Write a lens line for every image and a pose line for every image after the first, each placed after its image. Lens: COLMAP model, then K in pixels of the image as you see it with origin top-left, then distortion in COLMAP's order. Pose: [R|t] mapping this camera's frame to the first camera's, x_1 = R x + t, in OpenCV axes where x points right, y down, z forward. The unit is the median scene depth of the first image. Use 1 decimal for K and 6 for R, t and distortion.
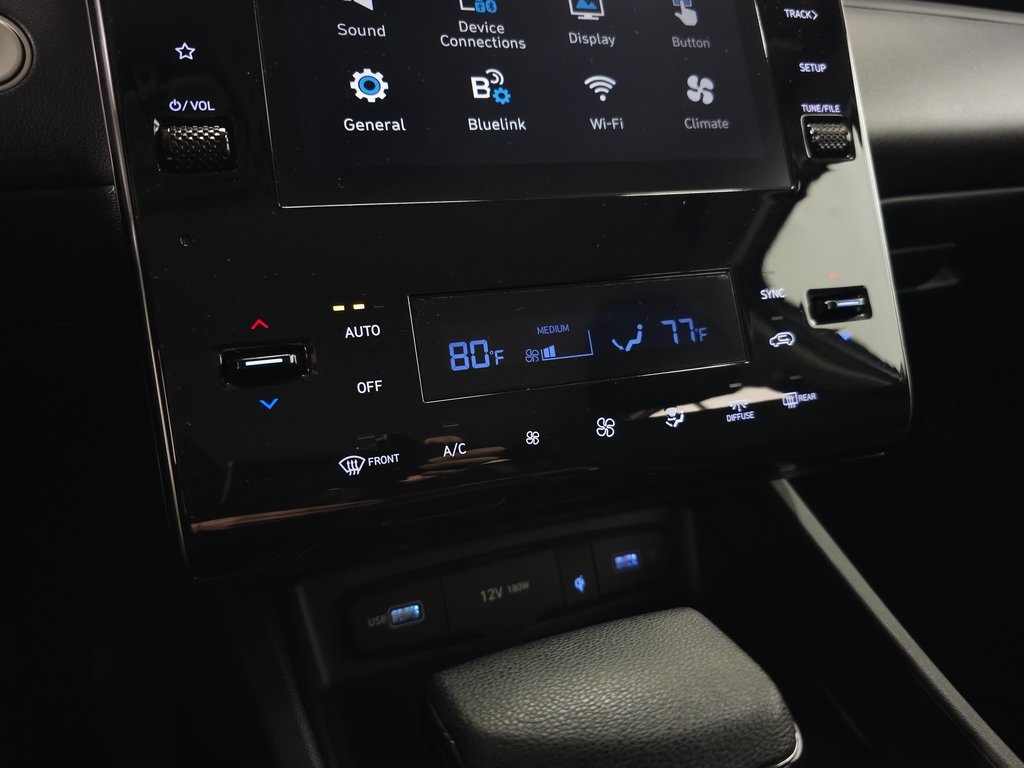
lens RADIAL K [[705.3, 0, 506.8], [0, 705.3, 380.6], [0, 0, 1]] dist [0.033198, -0.044019]
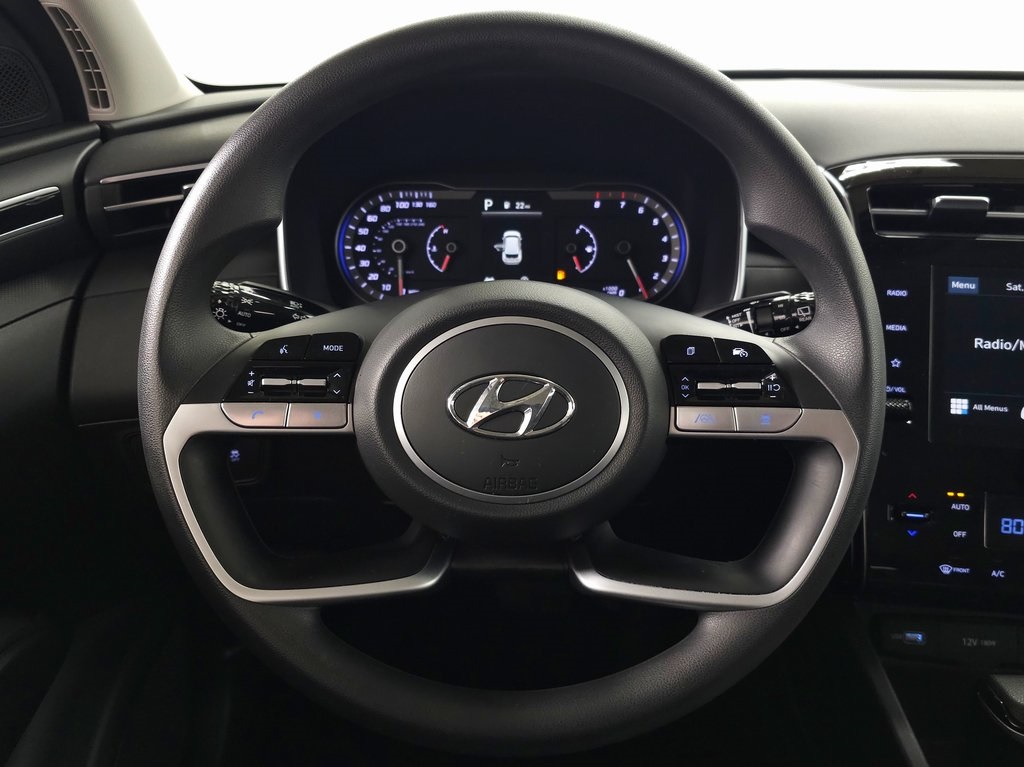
lens RADIAL K [[784.8, 0, 496.5], [0, 784.8, 368.2], [0, 0, 1]] dist [0.023575, -0.048209]
pose [[0.888423, 0.174334, -0.424632, -0.465199], [-0.158469, 0.984683, 0.072714, -0.390096], [0.430805, 0.002690, 0.902441, -1.548805]]
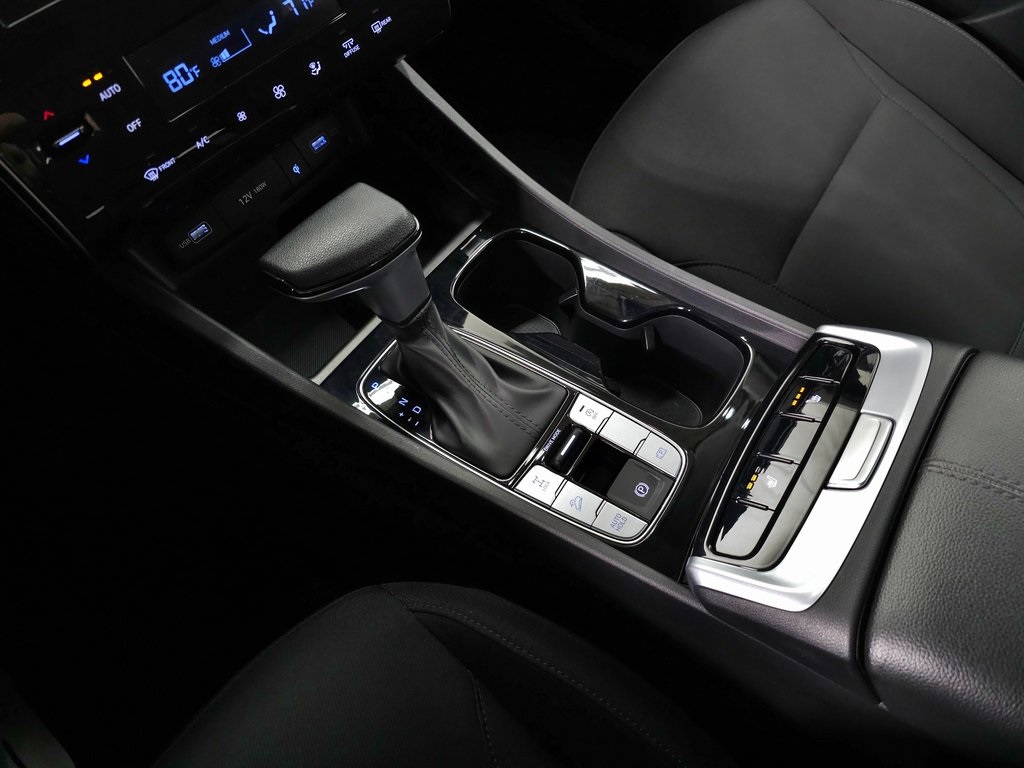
lens RADIAL K [[705.3, 0, 520.5], [0, 705.3, 388.3], [0, 0, 1]] dist [0.033198, -0.044019]
pose [[0.863918, -0.444248, 0.237254, -0.075403], [0.190725, 0.724588, 0.662266, -0.424399], [-0.466122, -0.526893, 0.710714, -0.816382]]
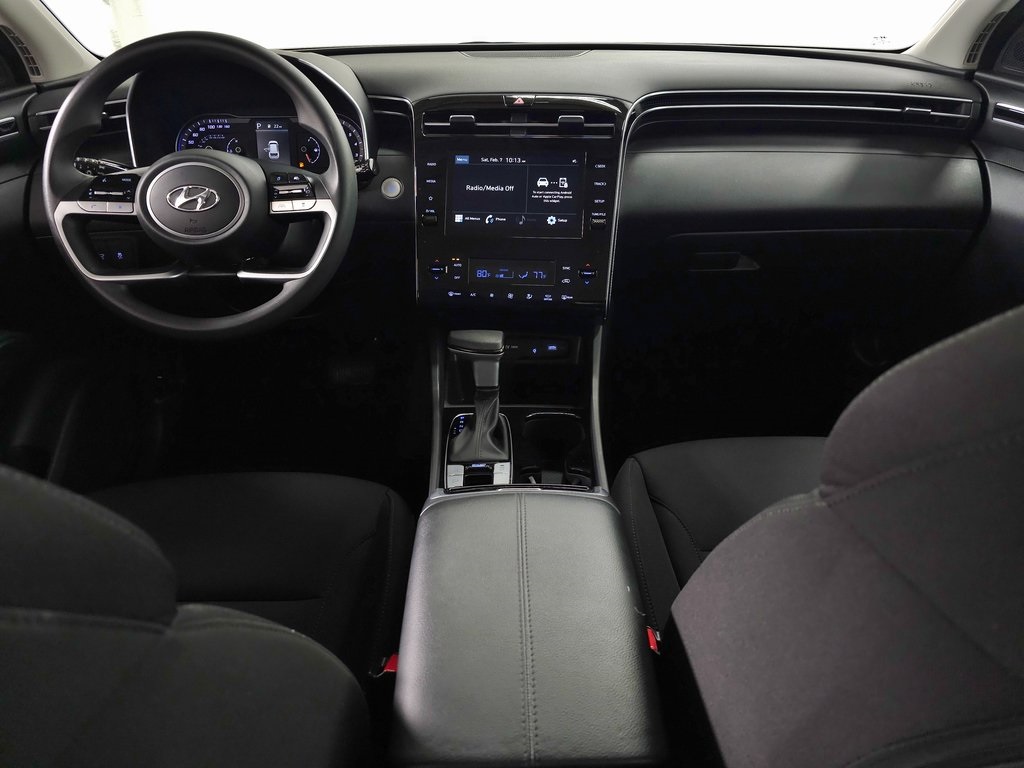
lens RADIAL K [[705.3, 0, 529.6], [0, 705.3, 397.0], [0, 0, 1]] dist [0.033198, -0.044019]
pose [[0.908349, 0.198888, -0.367894, 1.870601], [-0.137745, 0.972875, 0.185849, -0.139257], [0.394878, -0.118141, 0.911106, -2.776125]]
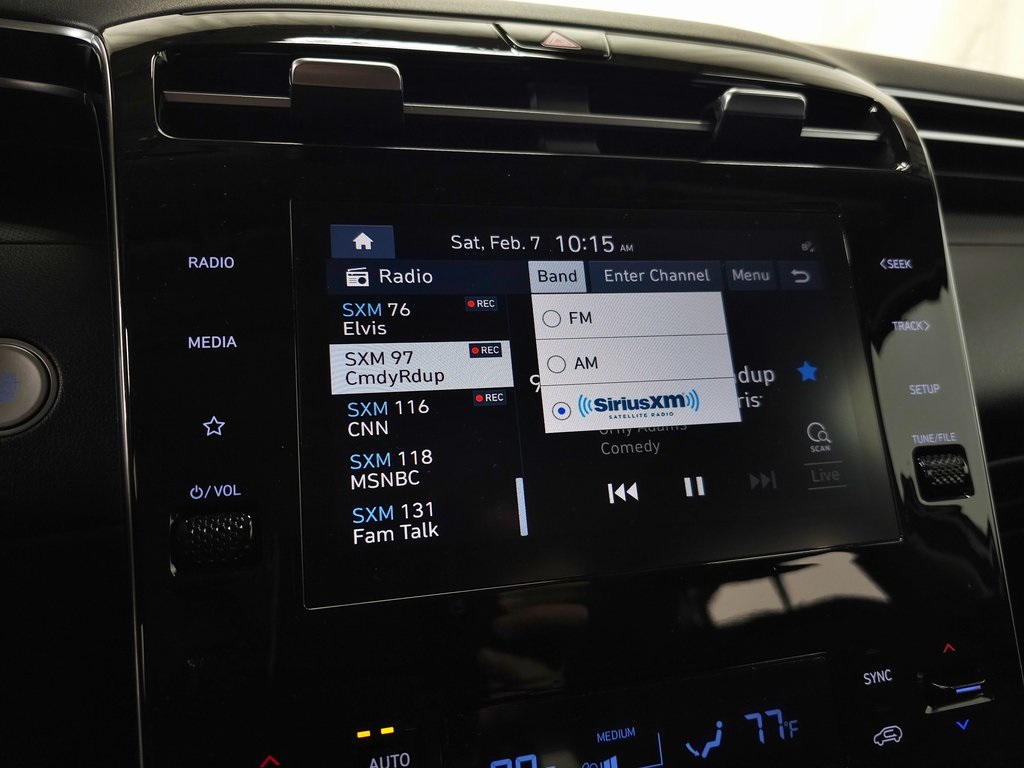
lens RADIAL K [[705.3, 0, 522.0], [0, 705.3, 390.3], [0, 0, 1]] dist [0.033198, -0.044019]
pose [[0.997127, 0.047374, -0.059102, -0.015662], [-0.051731, 0.995878, -0.074511, -0.419872], [0.055329, 0.077354, 0.995467, 0.120228]]
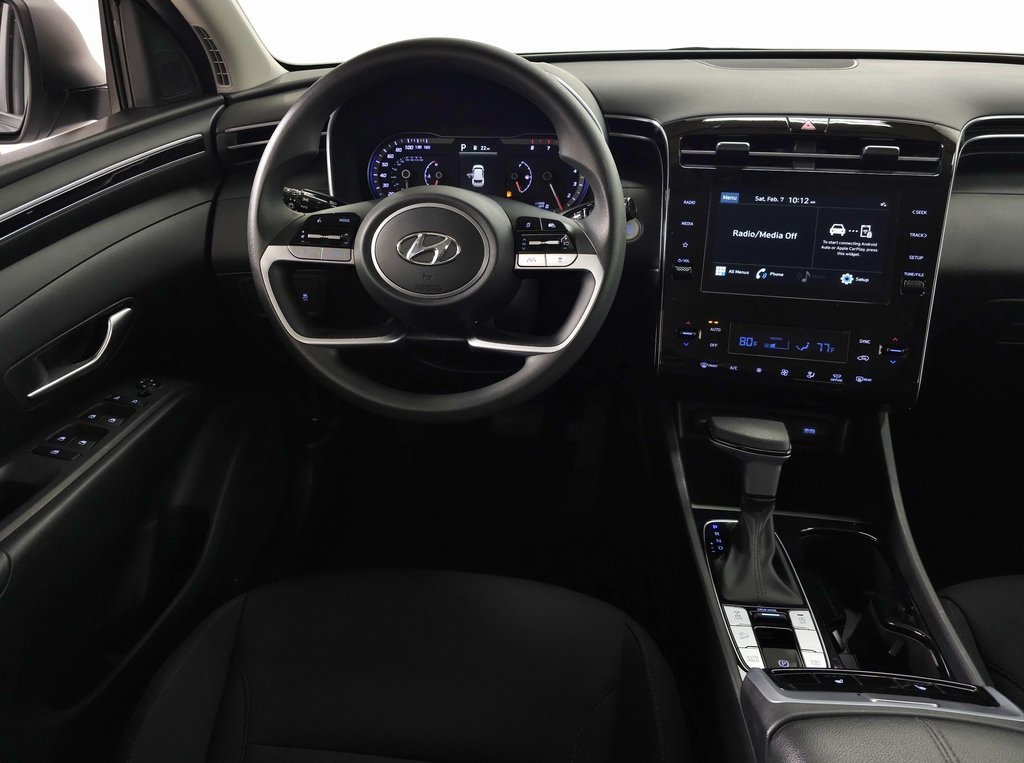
lens RADIAL K [[705.3, 0, 510.6], [0, 705.3, 379.8], [0, 0, 1]] dist [0.033198, -0.044019]
pose [[0.847434, 0.243611, -0.471708, 0.611420], [-0.173754, 0.966839, 0.187166, -0.287855], [0.501662, -0.076650, 0.861661, -2.403402]]
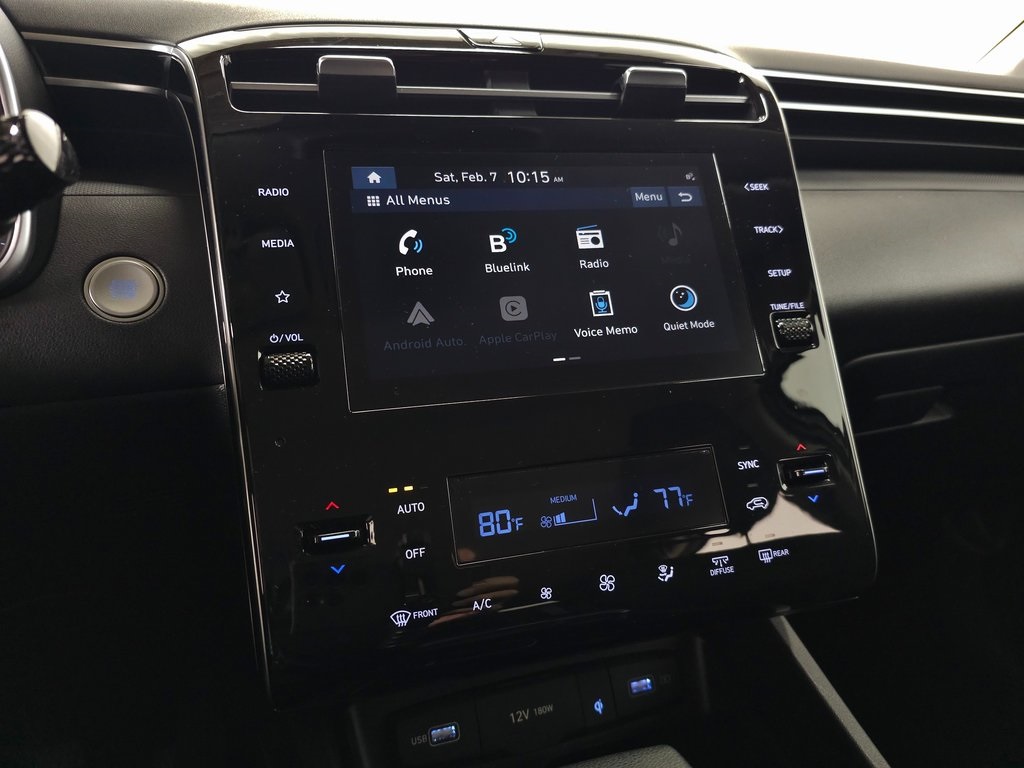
lens RADIAL K [[705.3, 0, 516.4], [0, 705.3, 390.3], [0, 0, 1]] dist [0.033198, -0.044019]
pose [[0.998708, -0.006112, -0.050452, 0.047394], [0.000654, 0.994205, -0.107497, -0.132247], [0.050817, 0.107325, 0.992924, -0.254870]]
